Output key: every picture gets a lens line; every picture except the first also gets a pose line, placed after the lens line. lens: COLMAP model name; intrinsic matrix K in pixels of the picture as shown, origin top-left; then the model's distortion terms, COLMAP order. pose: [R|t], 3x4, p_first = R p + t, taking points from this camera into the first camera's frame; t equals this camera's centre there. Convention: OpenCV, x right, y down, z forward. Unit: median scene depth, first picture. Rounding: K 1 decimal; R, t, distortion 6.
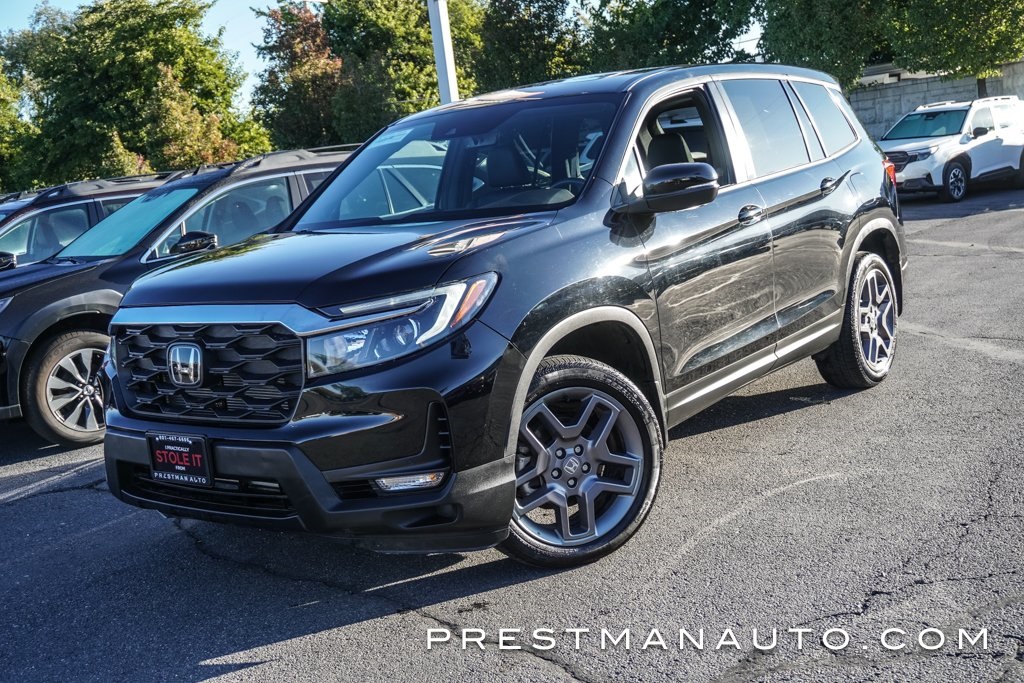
lens RADIAL K [[1154.2, 0, 514.9], [0, 1154.2, 349.2], [0, 0, 1]] dist [0.001019, 0.000000]
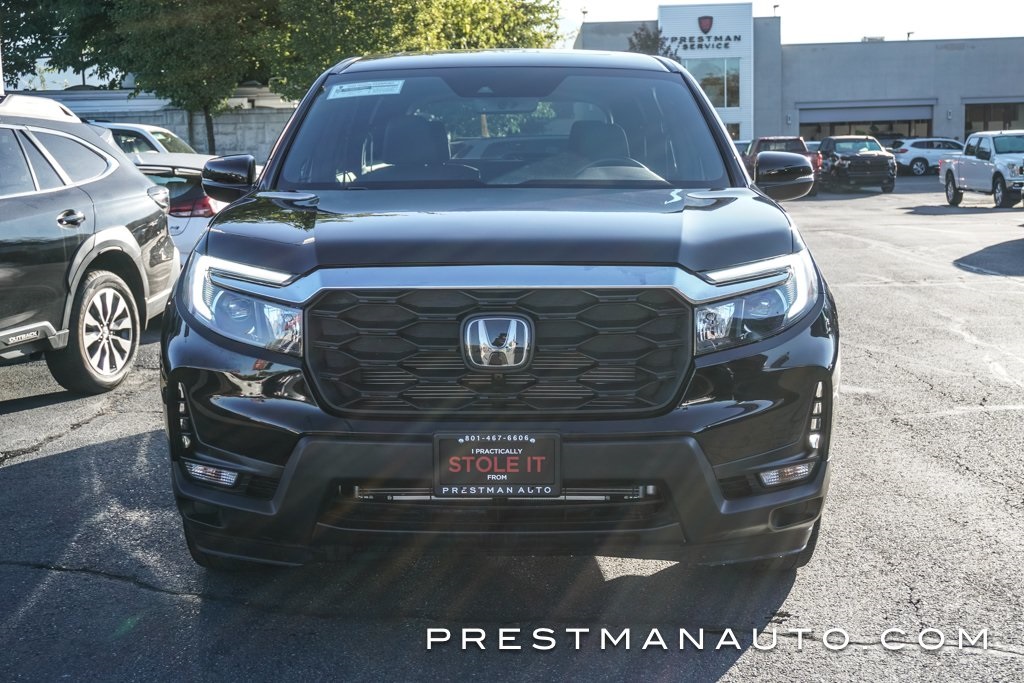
lens RADIAL K [[1295.4, 0, 508.5], [0, 1295.4, 332.5], [0, 0, 1]] dist [0.081426, 0.000000]
pose [[0.835906, 0.030375, 0.548032, -0.599593], [-0.000529, 0.998512, -0.054536, 0.042922], [-0.548873, 0.045297, 0.834678, 0.219962]]
